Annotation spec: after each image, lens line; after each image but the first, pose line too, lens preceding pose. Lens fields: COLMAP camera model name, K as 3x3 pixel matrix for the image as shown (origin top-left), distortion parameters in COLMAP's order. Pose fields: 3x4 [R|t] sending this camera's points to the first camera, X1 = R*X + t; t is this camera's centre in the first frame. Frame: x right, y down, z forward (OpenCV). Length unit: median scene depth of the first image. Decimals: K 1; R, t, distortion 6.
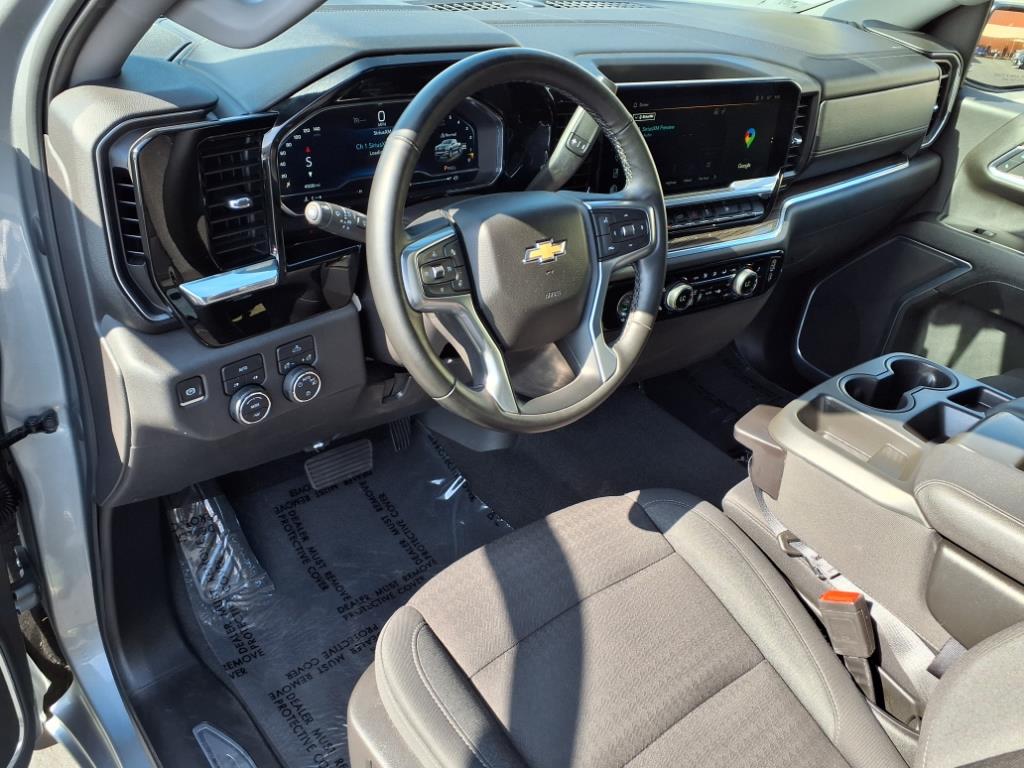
lens RADIAL K [[802.7, 0, 521.6], [0, 802.7, 386.9], [0, 0, 1]] dist [0.043363, -0.007689]
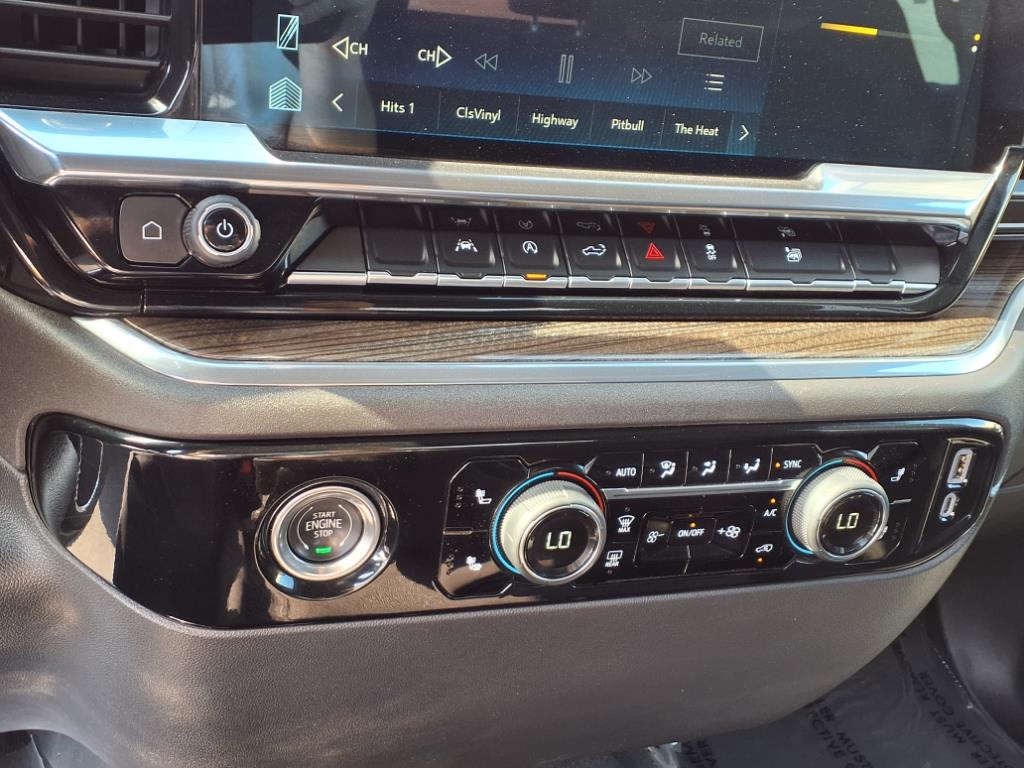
lens RADIAL K [[1109.4, 0, 490.6], [0, 1109.4, 401.1], [0, 0, 1]] dist [0.141992, -0.467770]
pose [[0.970388, 0.119289, -0.210039, 0.279602], [-0.152849, 0.976561, -0.151545, -0.106546], [0.187039, 0.179162, 0.965877, 0.699411]]
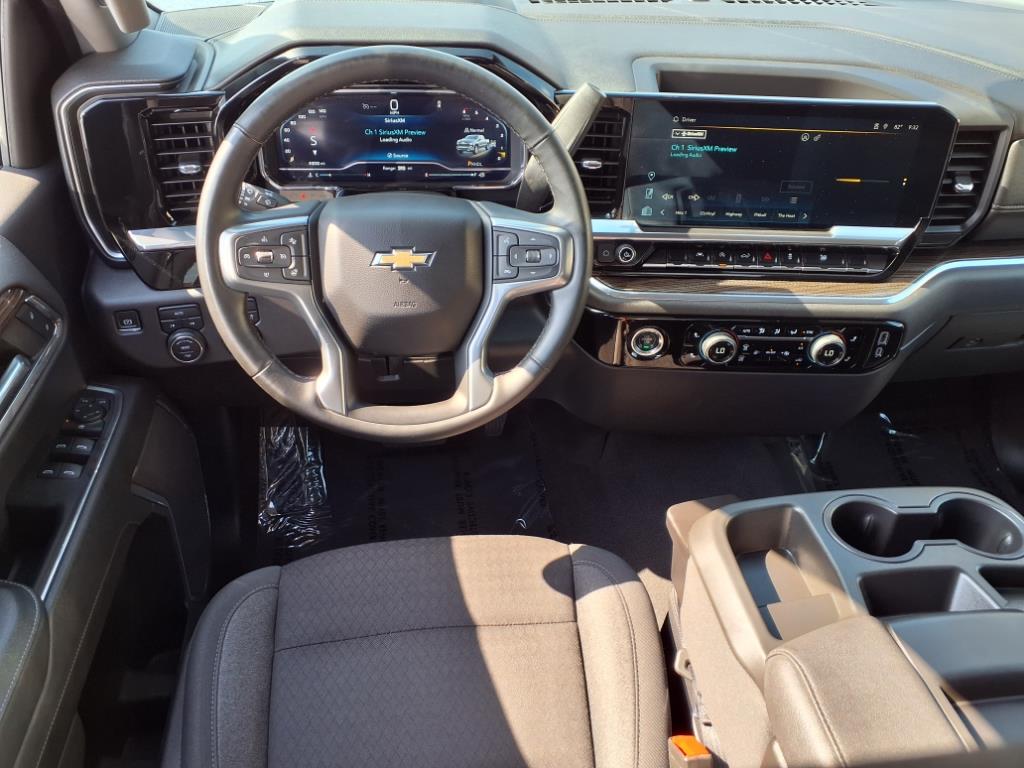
lens RADIAL K [[802.7, 0, 521.6], [0, 802.7, 386.9], [0, 0, 1]] dist [0.043363, -0.007689]
pose [[0.851205, 0.251236, -0.460793, 0.471194], [-0.244102, 0.966753, 0.076179, -0.096220], [0.464611, 0.047636, 0.884232, 0.168489]]
